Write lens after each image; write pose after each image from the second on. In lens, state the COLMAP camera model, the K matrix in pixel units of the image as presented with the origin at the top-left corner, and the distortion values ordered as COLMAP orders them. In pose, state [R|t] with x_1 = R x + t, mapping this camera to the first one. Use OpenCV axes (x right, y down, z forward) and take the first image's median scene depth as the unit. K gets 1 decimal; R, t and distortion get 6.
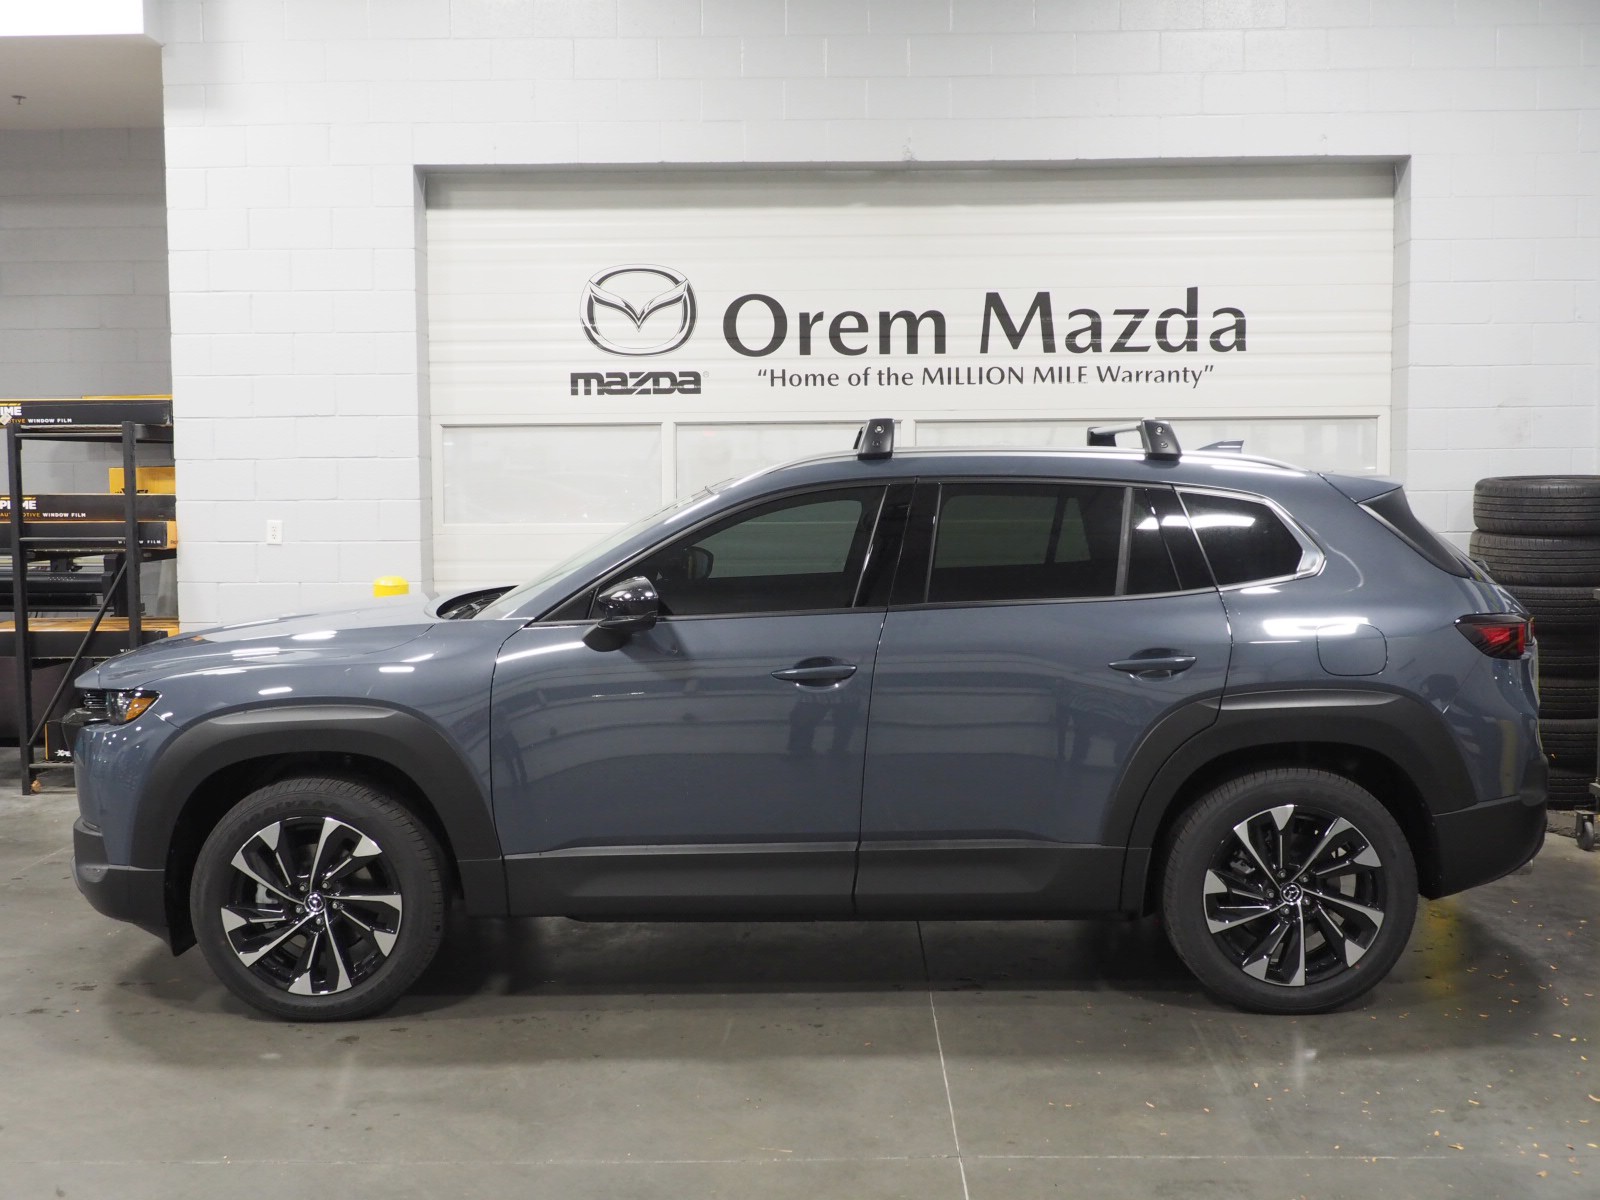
lens RADIAL K [[1608.7, 0, 799.9], [0, 1608.7, 607.4], [0, 0, 1]] dist [0.021563, 0.000000]
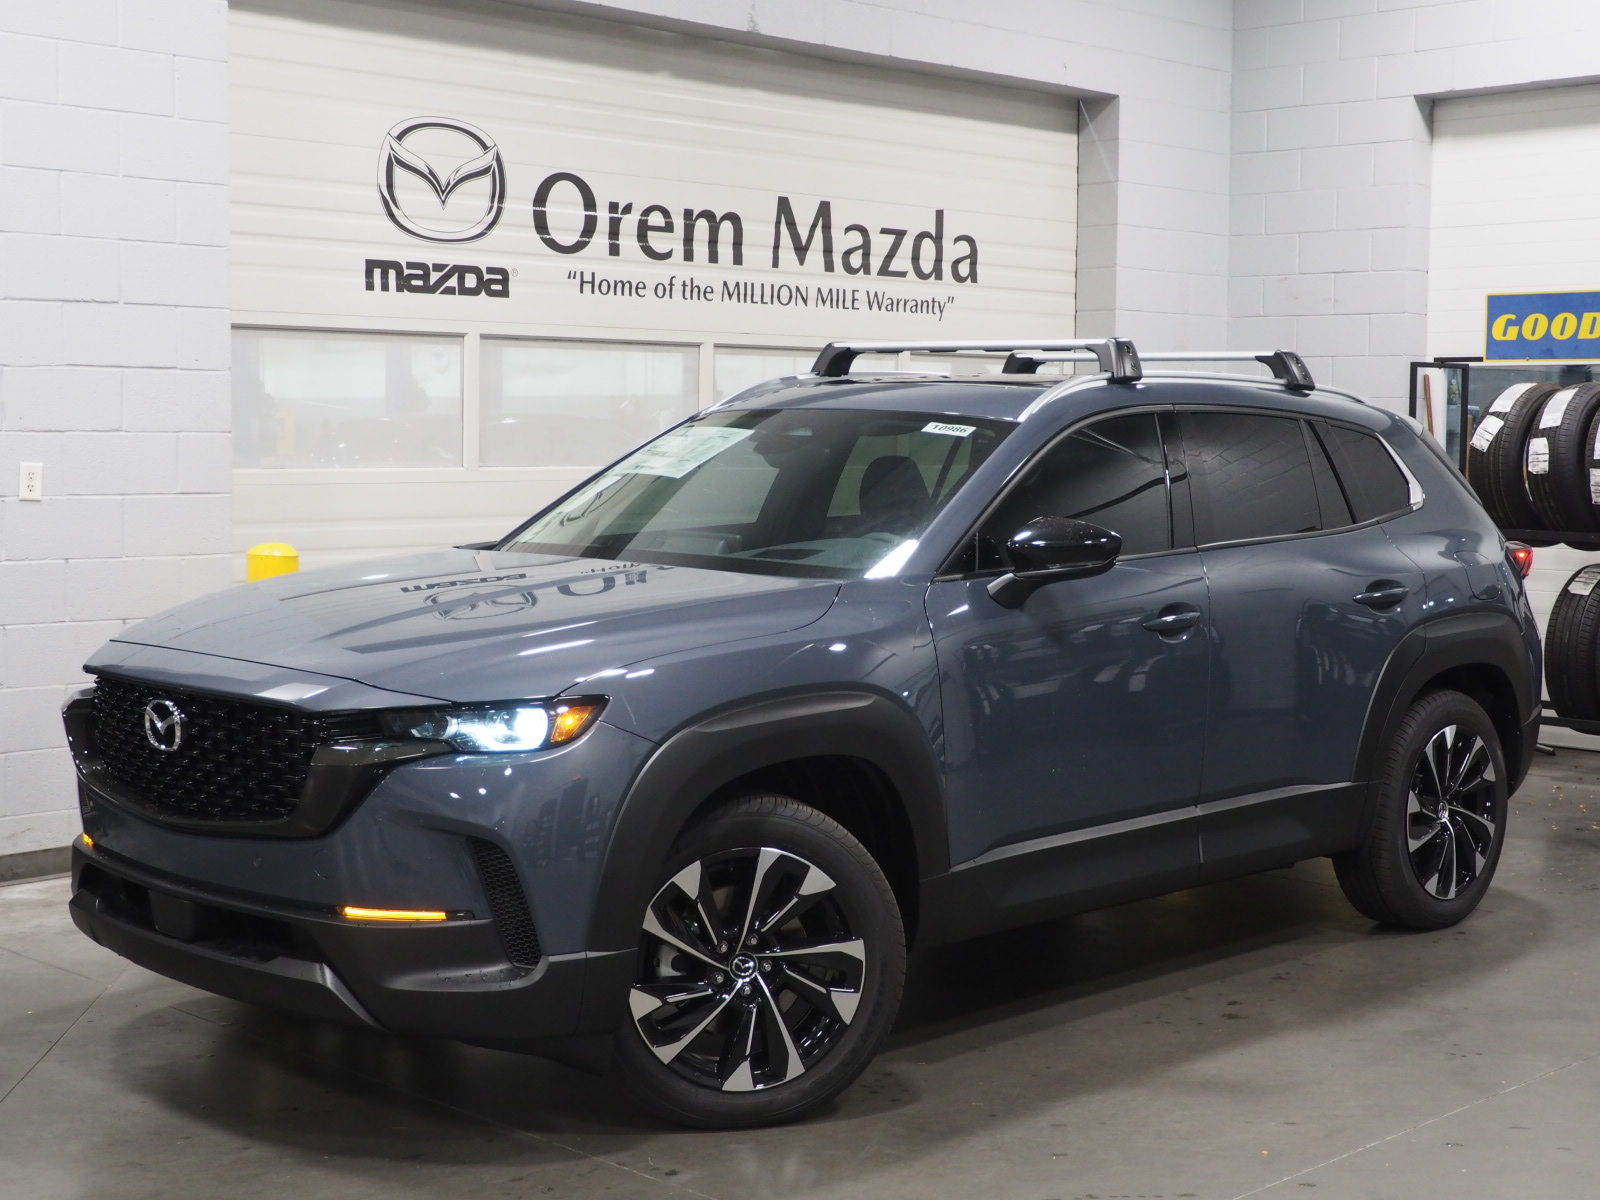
lens RADIAL K [[2237.3, 0, 799.9], [0, 2237.3, 593.3], [0, 0, 1]] dist [0.067465, 0.000000]
pose [[0.723779, -0.037160, 0.689031, -0.695465], [0.034706, 0.999245, 0.017435, -0.007181], [-0.689159, 0.011295, 0.724522, 0.141252]]
